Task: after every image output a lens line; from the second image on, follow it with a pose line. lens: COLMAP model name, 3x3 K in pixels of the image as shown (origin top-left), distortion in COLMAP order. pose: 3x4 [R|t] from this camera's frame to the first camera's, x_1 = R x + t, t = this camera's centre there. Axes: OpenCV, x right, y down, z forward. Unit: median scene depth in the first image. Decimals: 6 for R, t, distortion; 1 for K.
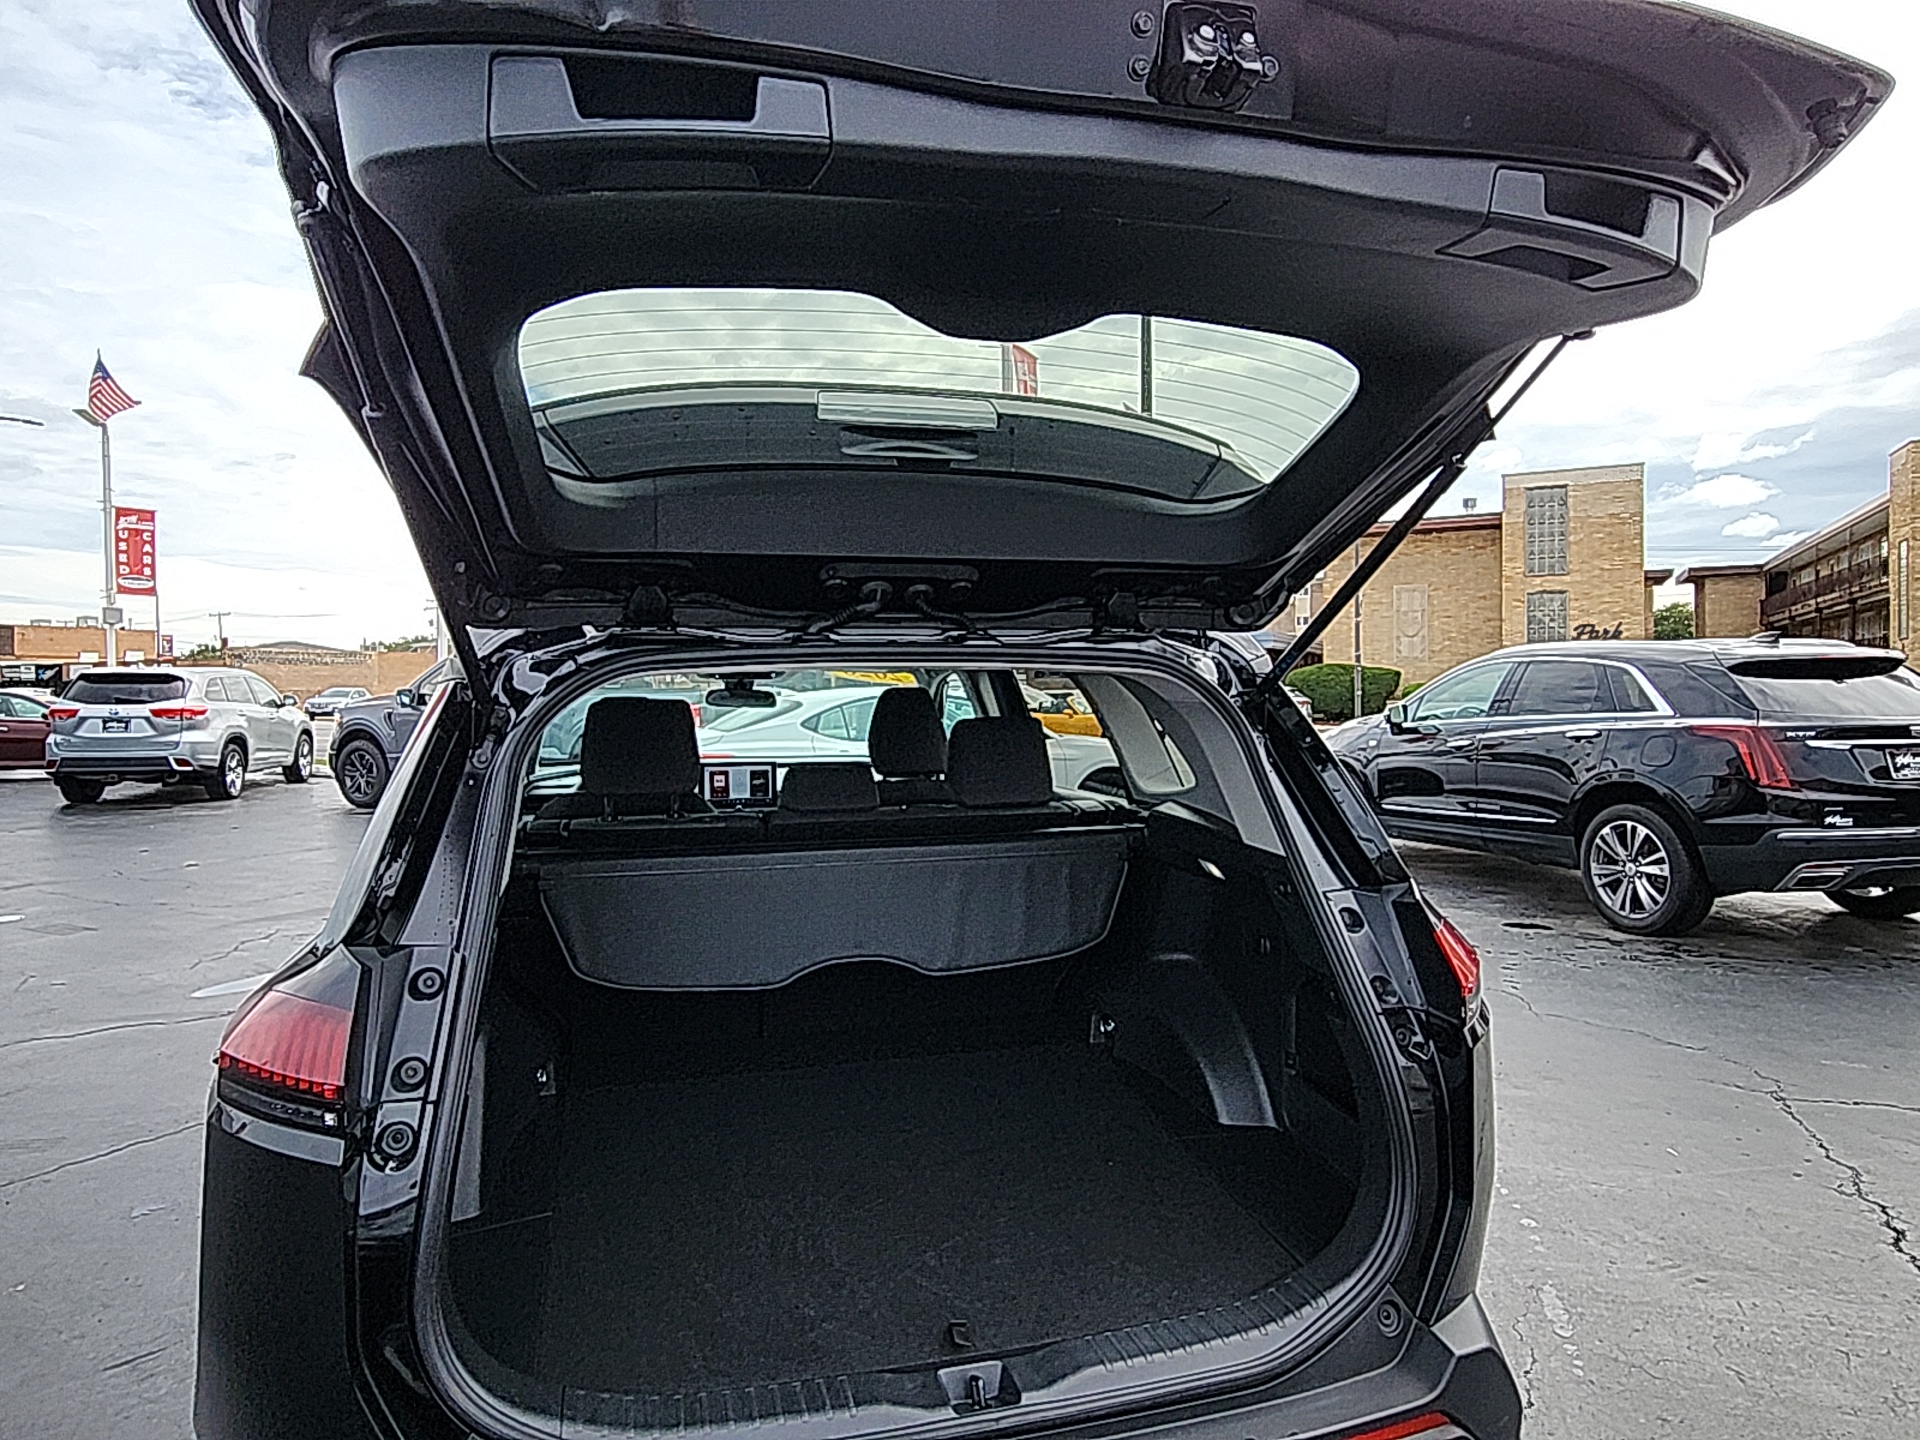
lens RADIAL K [[1127.8, 0, 920.6], [0, 1127.8, 708.3], [0, 0, 1]] dist [0.004491, 0.001612]
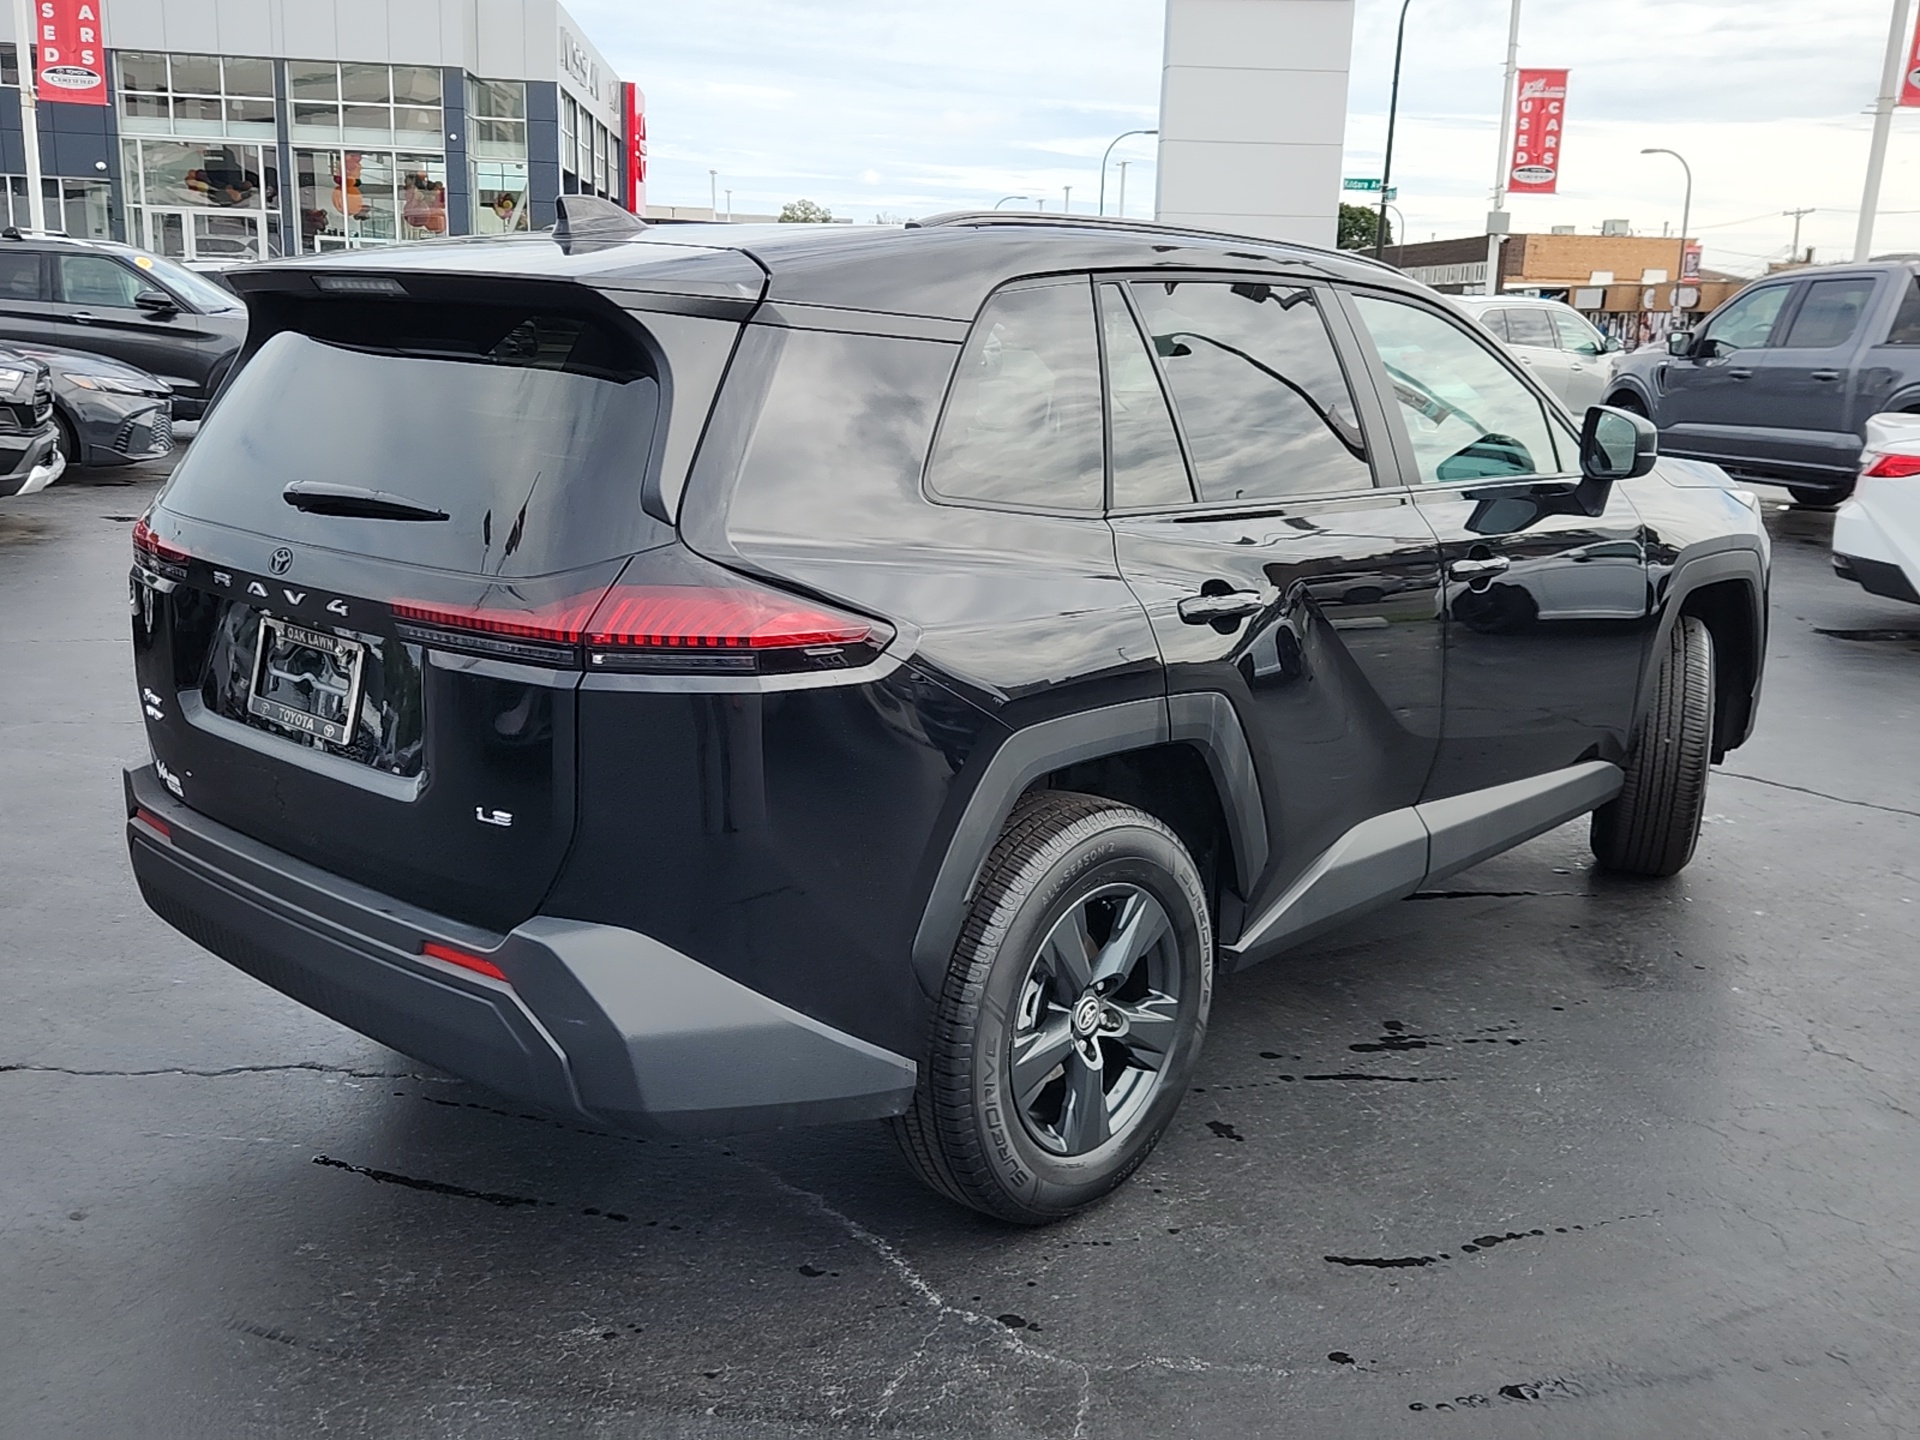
lens RADIAL K [[1727.6, 0, 962.7], [0, 1727.6, 739.1], [0, 0, 1]] dist [0.062384, -0.023761]
pose [[0.559481, 0.223145, -0.798240, 0.106412], [-0.051653, 0.970592, 0.235123, -0.002756], [0.827232, -0.090316, 0.554553, 0.021659]]
